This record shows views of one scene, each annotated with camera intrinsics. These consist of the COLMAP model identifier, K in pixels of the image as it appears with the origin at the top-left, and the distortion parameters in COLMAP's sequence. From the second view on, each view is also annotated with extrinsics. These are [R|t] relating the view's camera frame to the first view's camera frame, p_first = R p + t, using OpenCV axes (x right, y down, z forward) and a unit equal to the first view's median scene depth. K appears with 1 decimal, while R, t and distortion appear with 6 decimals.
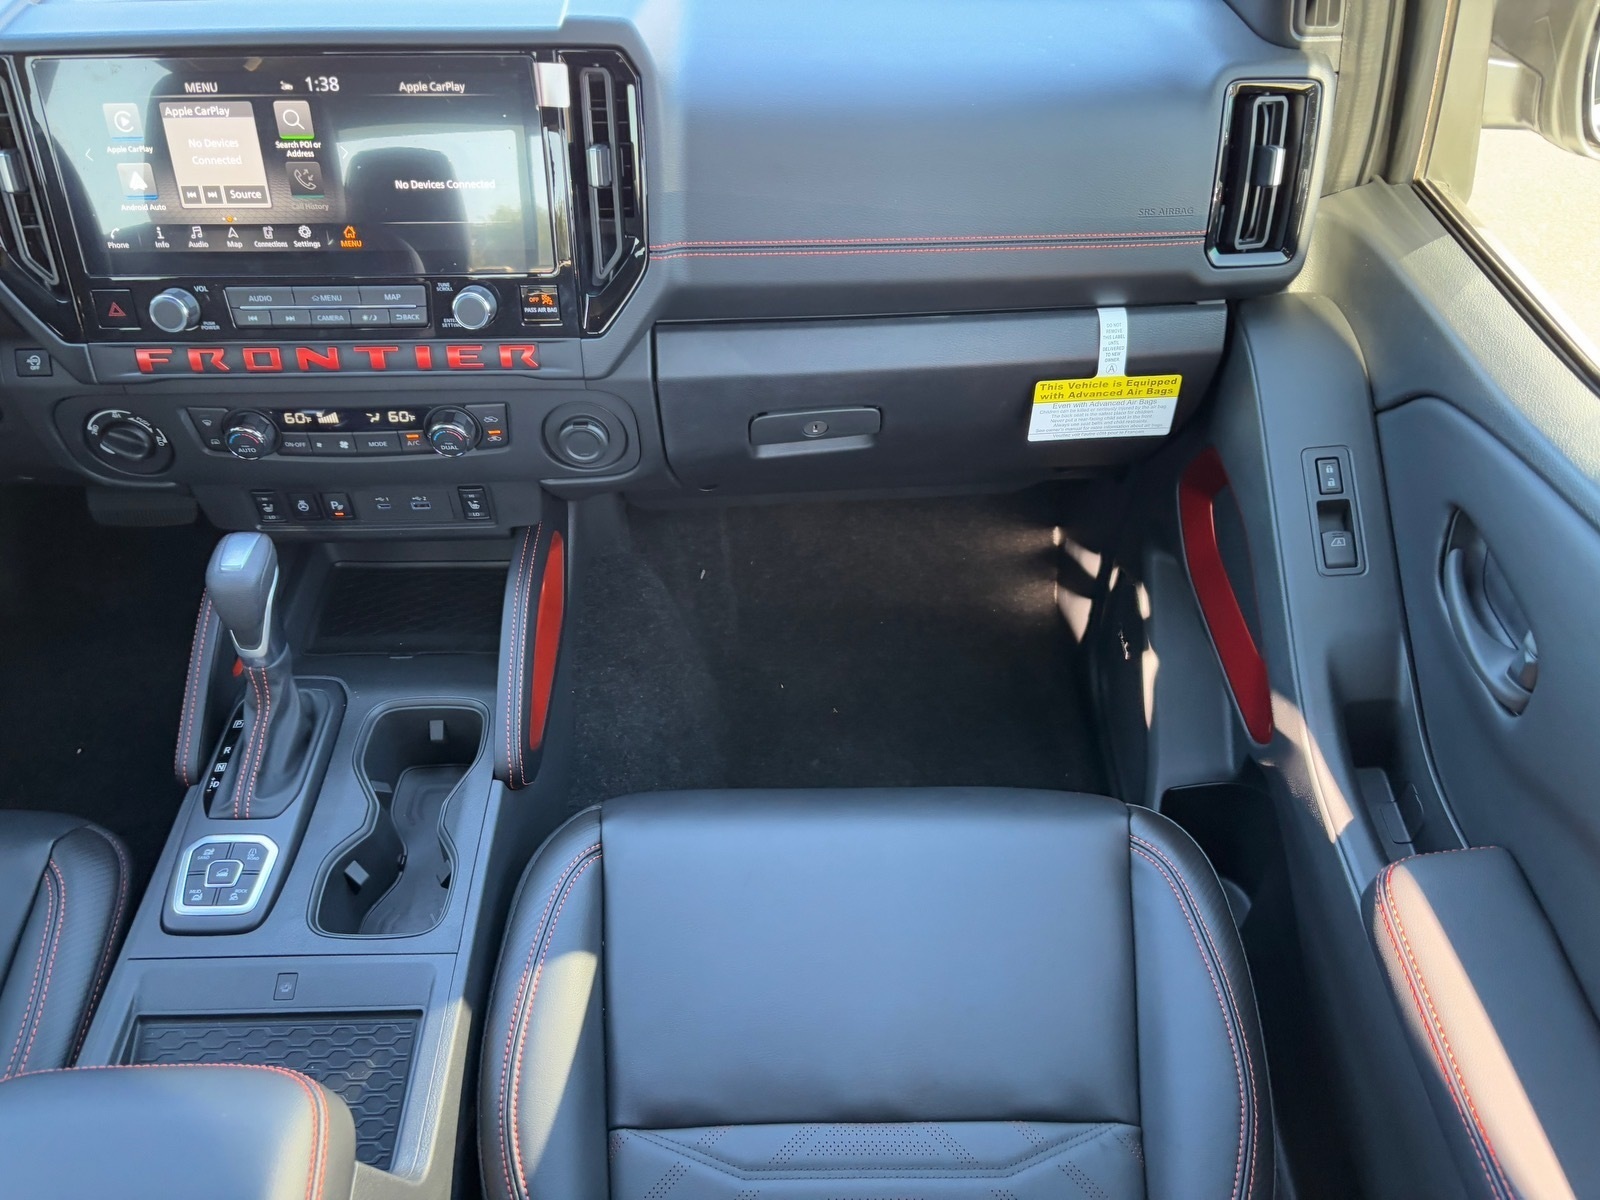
lens RADIAL K [[1247.0, 0, 797.3], [0, 1247.0, 617.8], [0, 0, 1]] dist [0.013126, -0.000282]
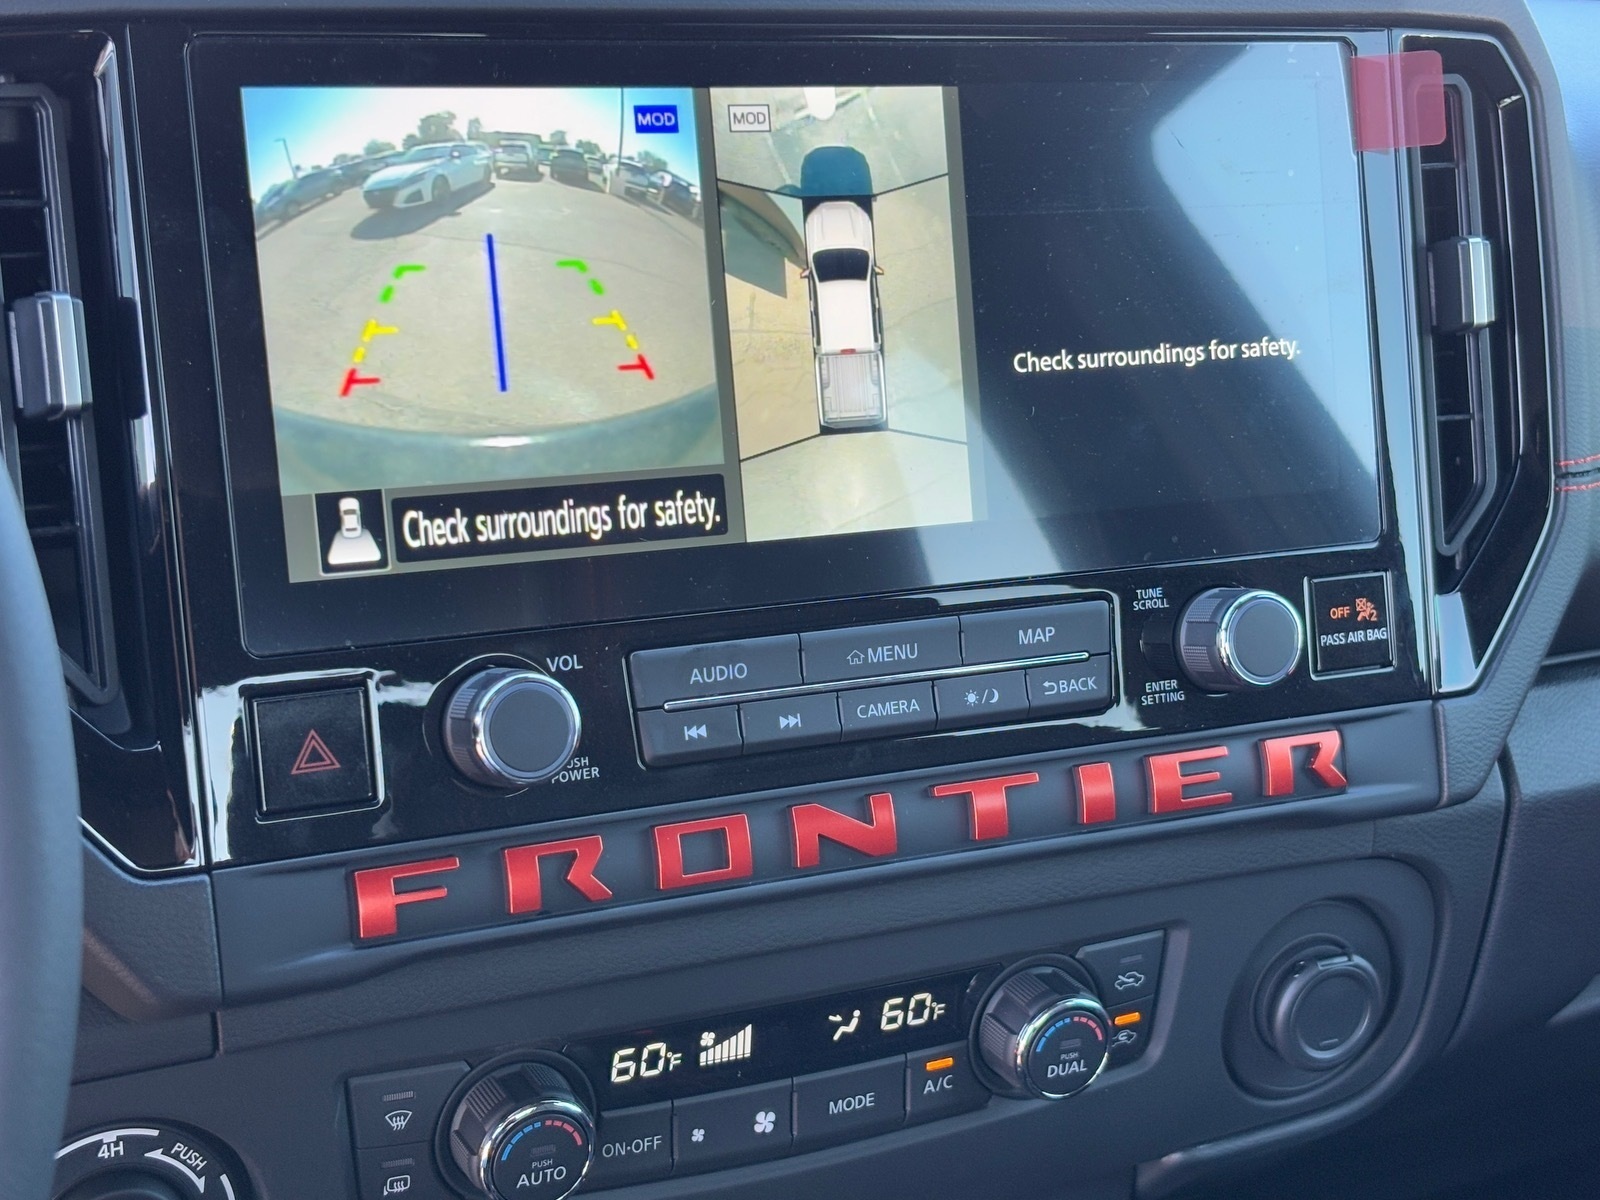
lens RADIAL K [[2570.4, 0, 792.1], [0, 2570.4, 621.9], [0, 0, 1]] dist [0.274498, -1.217431]
pose [[0.901210, -0.088851, 0.424177, -0.701052], [0.266044, 0.886056, -0.379640, 0.013416], [-0.342114, 0.454985, 0.822160, 0.378452]]
